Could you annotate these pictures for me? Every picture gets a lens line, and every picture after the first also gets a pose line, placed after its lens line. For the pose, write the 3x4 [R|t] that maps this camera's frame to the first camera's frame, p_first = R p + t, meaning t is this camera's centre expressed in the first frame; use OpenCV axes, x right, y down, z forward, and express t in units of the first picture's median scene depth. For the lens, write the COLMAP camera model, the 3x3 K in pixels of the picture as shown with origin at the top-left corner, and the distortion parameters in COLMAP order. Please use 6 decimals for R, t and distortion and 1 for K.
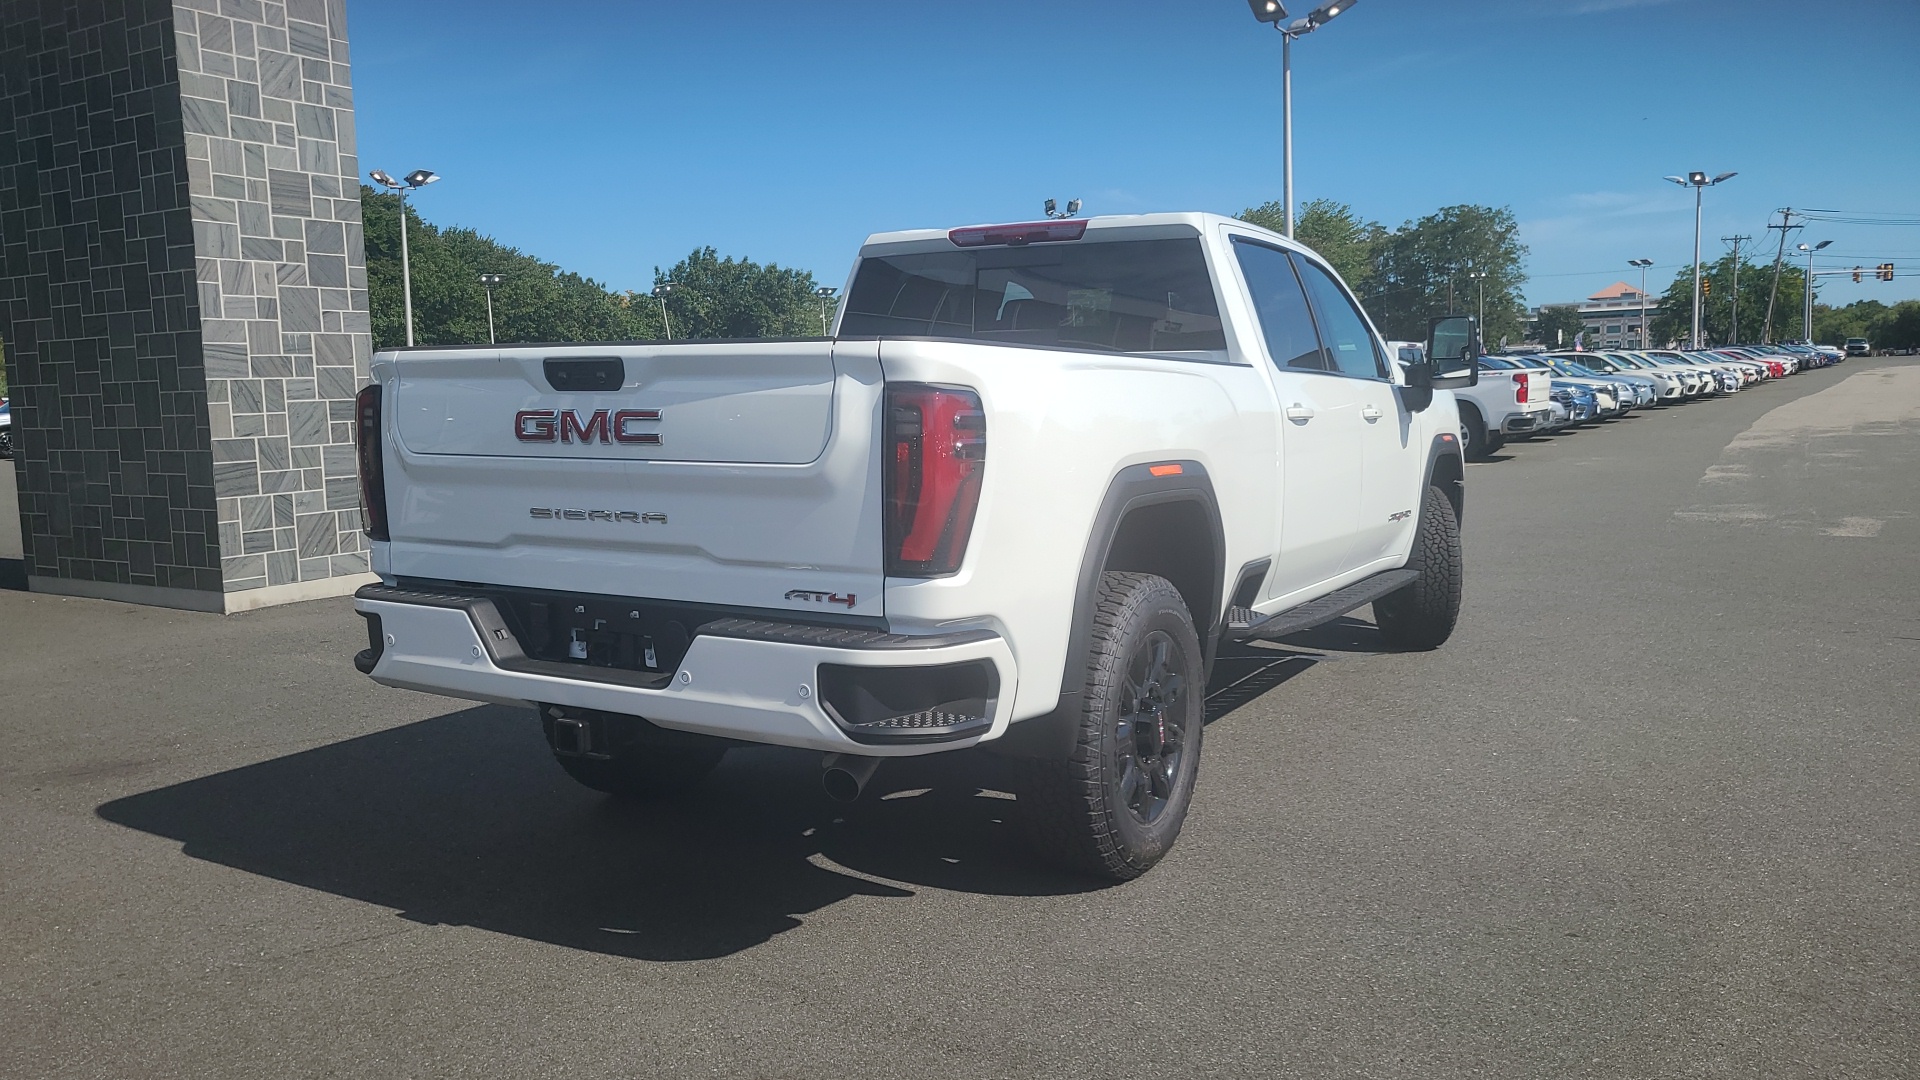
lens RADIAL K [[1434.6, 0, 927.5], [0, 1434.6, 576.6], [0, 0, 1]] dist [0.051016, -0.030977]
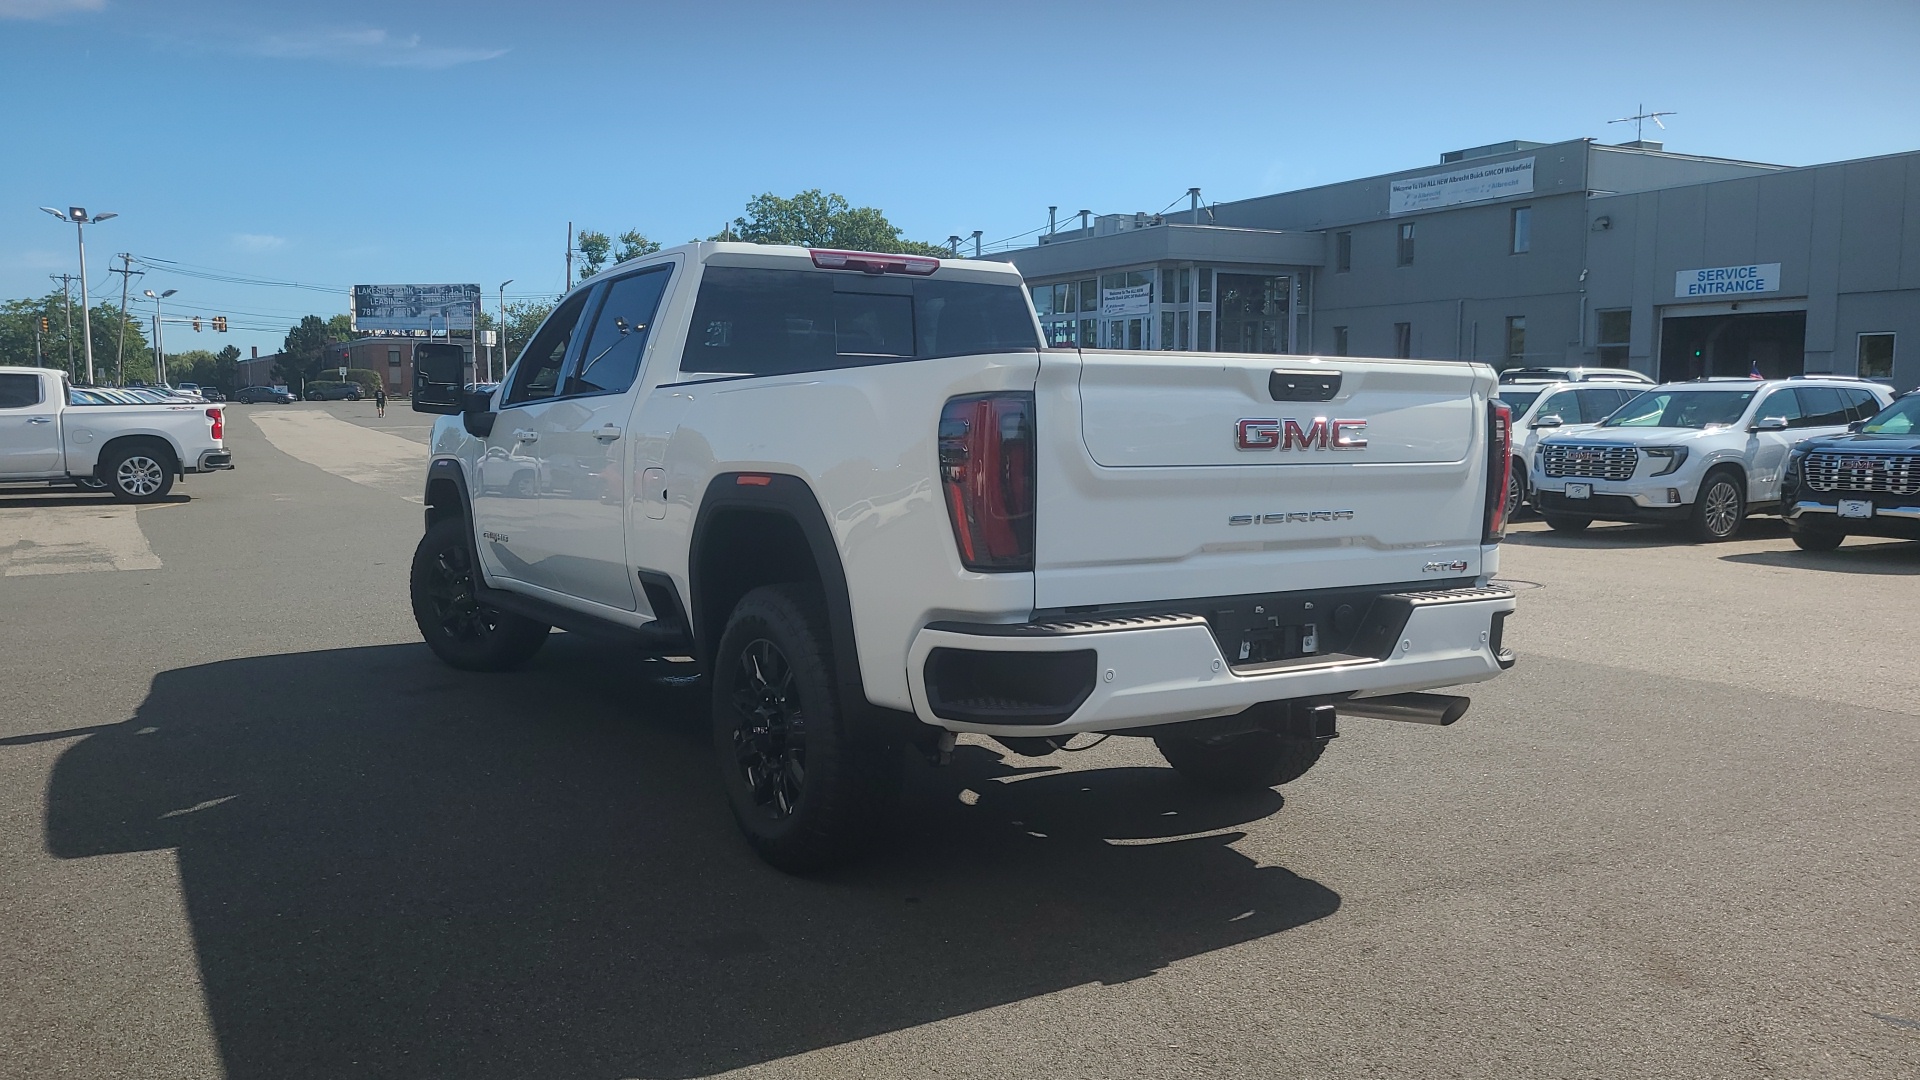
lens RADIAL K [[1434.6, 0, 943.0], [0, 1434.6, 592.5], [0, 0, 1]] dist [0.051016, -0.030977]
pose [[0.473123, -0.090658, 0.876320, -1.181479], [0.106482, 0.993284, 0.045269, -0.057452], [-0.874538, 0.071895, 0.479599, 0.651307]]
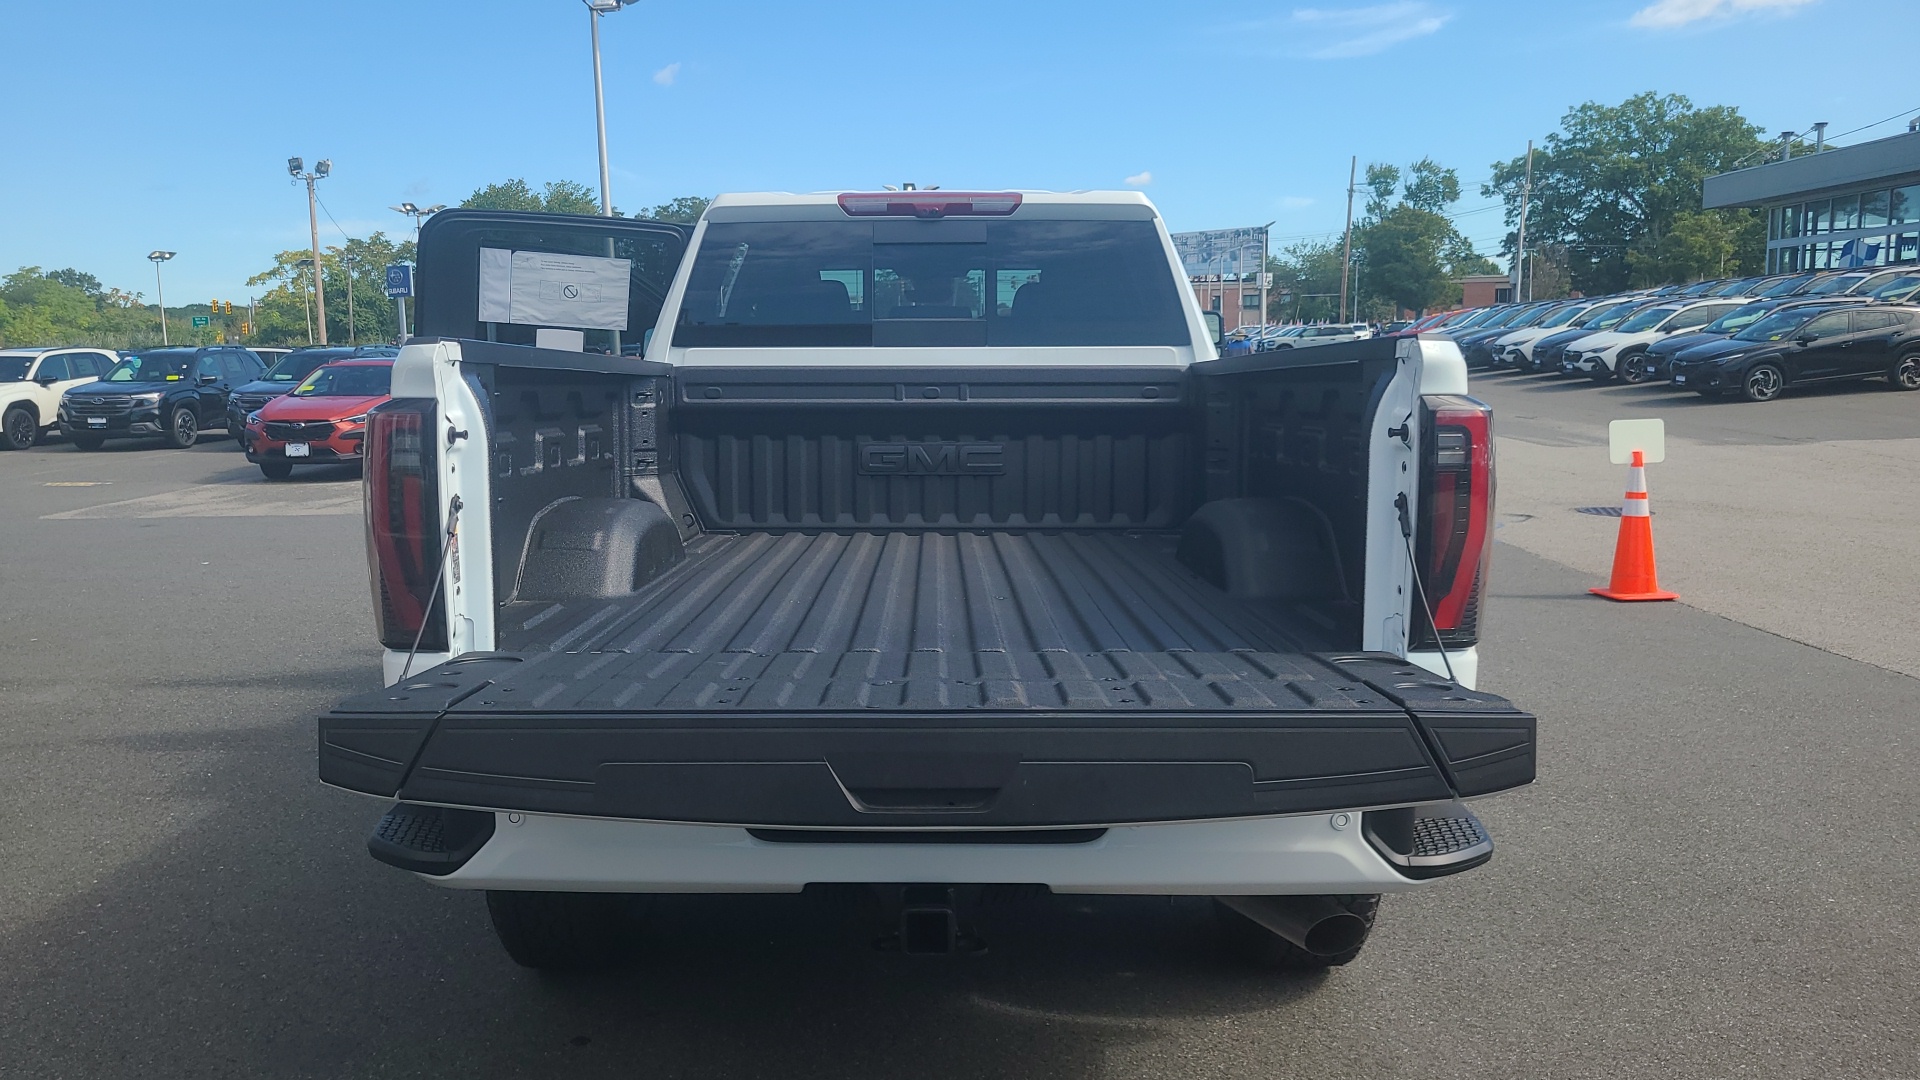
lens RADIAL K [[1434.6, 0, 914.1], [0, 1434.6, 561.2], [0, 0, 1]] dist [0.051016, -0.030977]
pose [[0.870423, -0.060058, 0.488628, -0.509775], [0.058842, 0.998108, 0.017859, -0.063439], [-0.488776, 0.013207, 0.872310, 0.380798]]
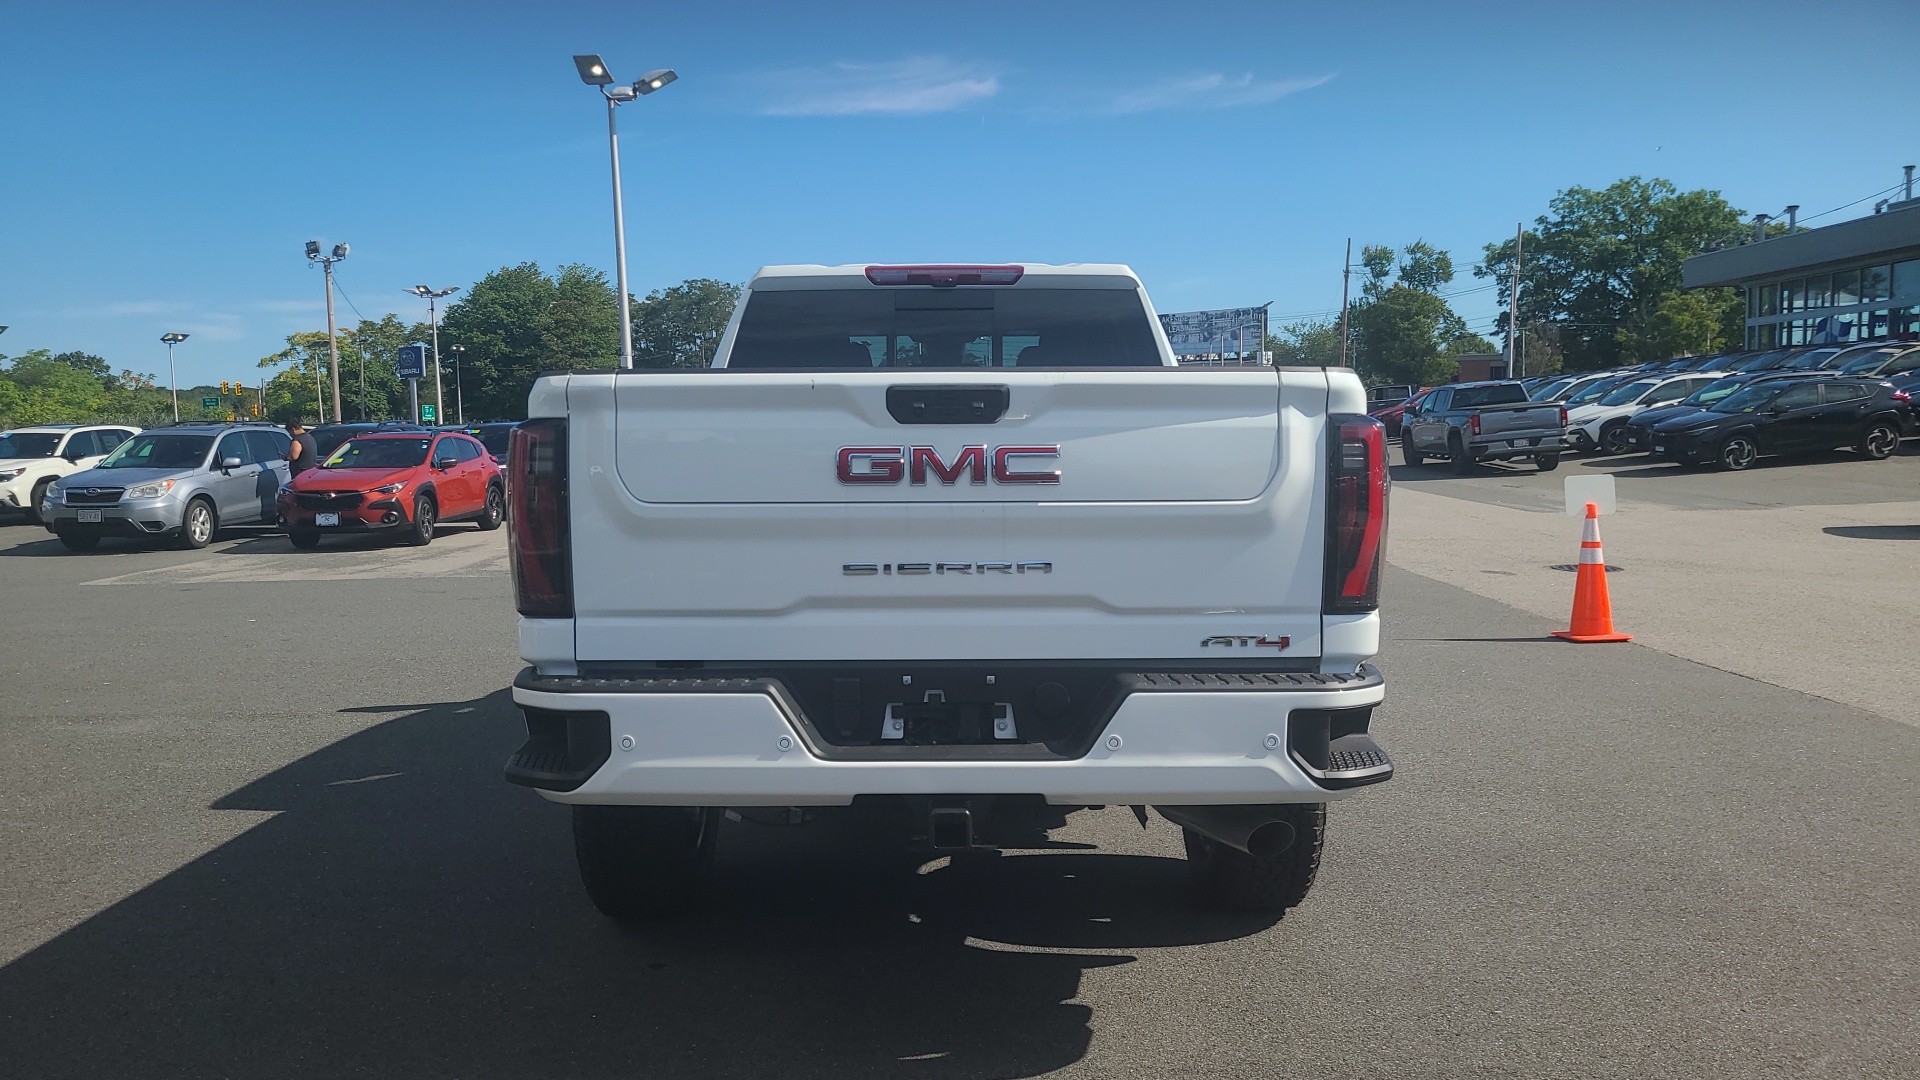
lens RADIAL K [[1434.6, 0, 941.7], [0, 1434.6, 574.0], [0, 0, 1]] dist [0.051016, -0.030977]
pose [[0.863189, -0.042169, 0.503116, -0.604113], [0.064207, 0.997584, -0.026545, -0.014870], [-0.500781, 0.055217, 0.863811, 0.236590]]
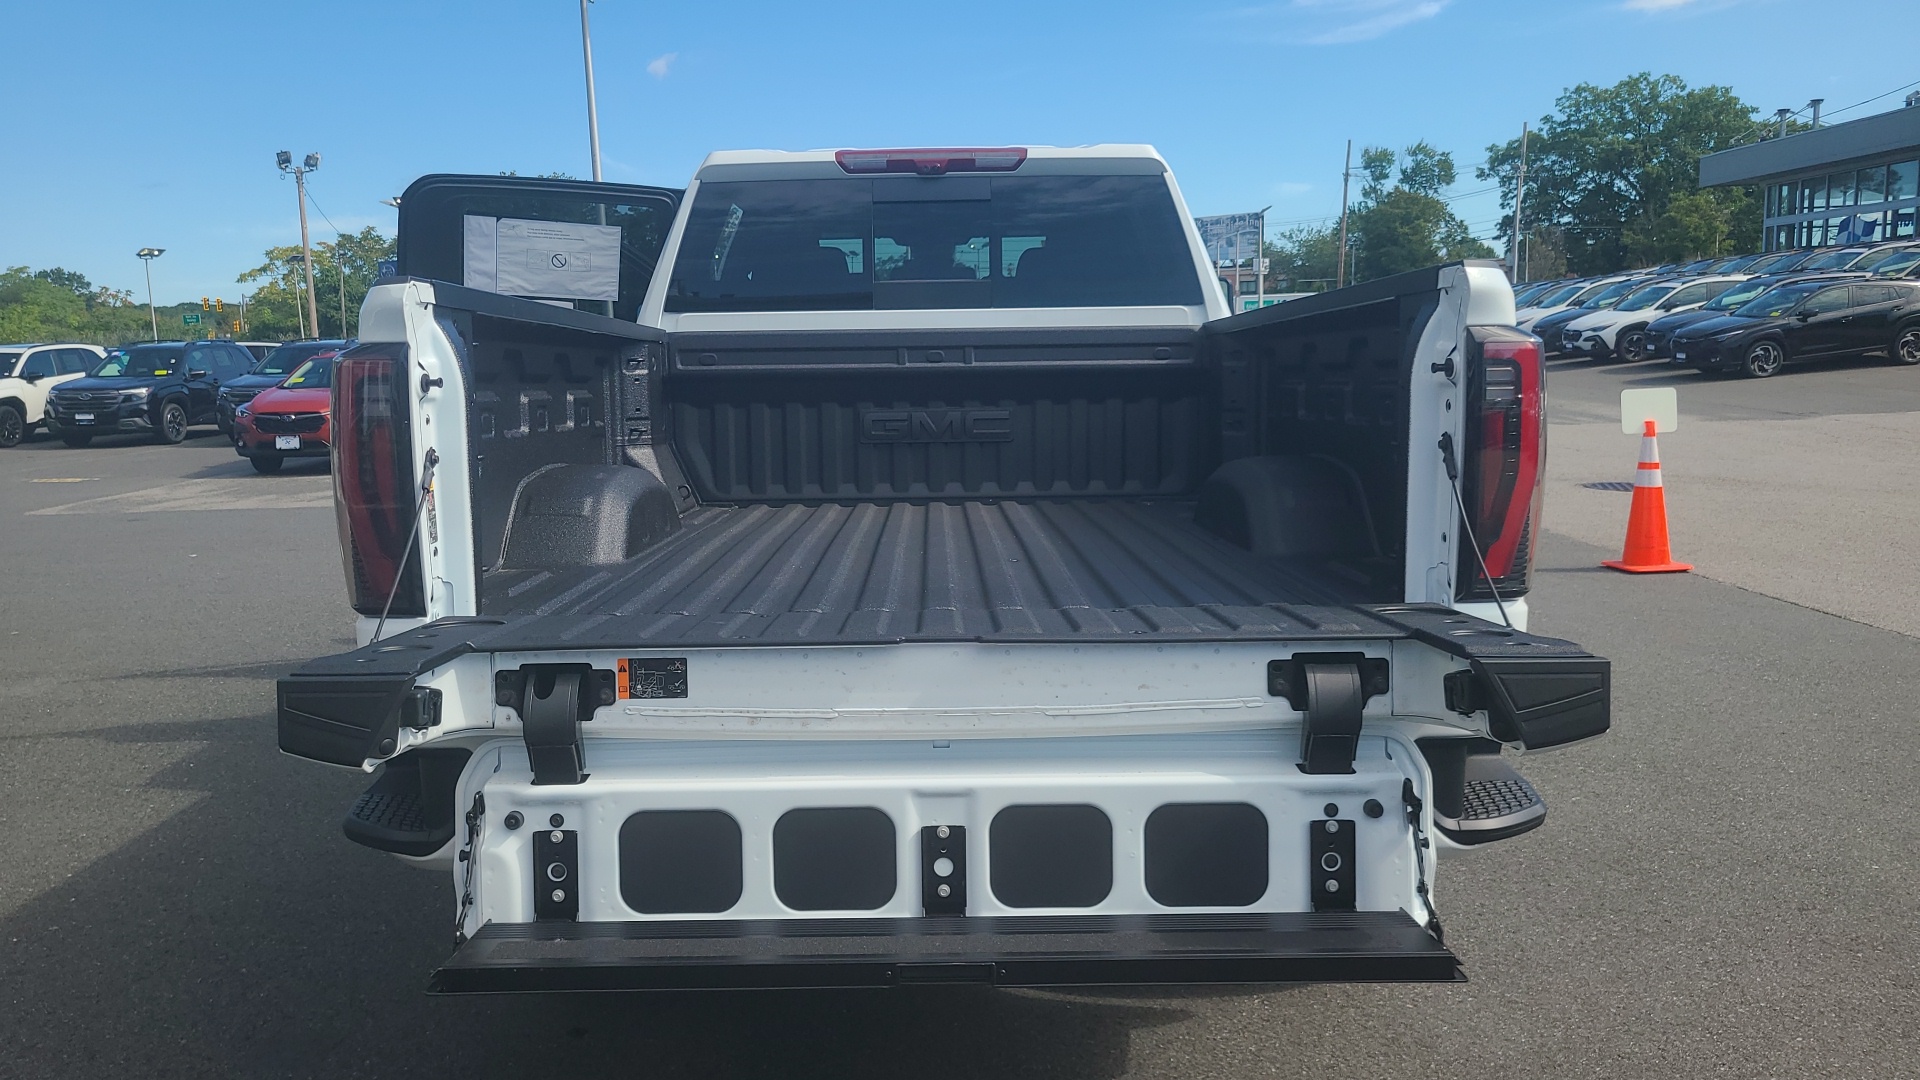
lens RADIAL K [[1434.6, 0, 925.9], [0, 1434.6, 565.9], [0, 0, 1]] dist [0.051016, -0.030977]
pose [[0.865341, -0.075854, 0.495410, -0.494291], [0.071582, 0.997052, 0.027627, -0.046782], [-0.496045, 0.011556, 0.868220, 0.420435]]
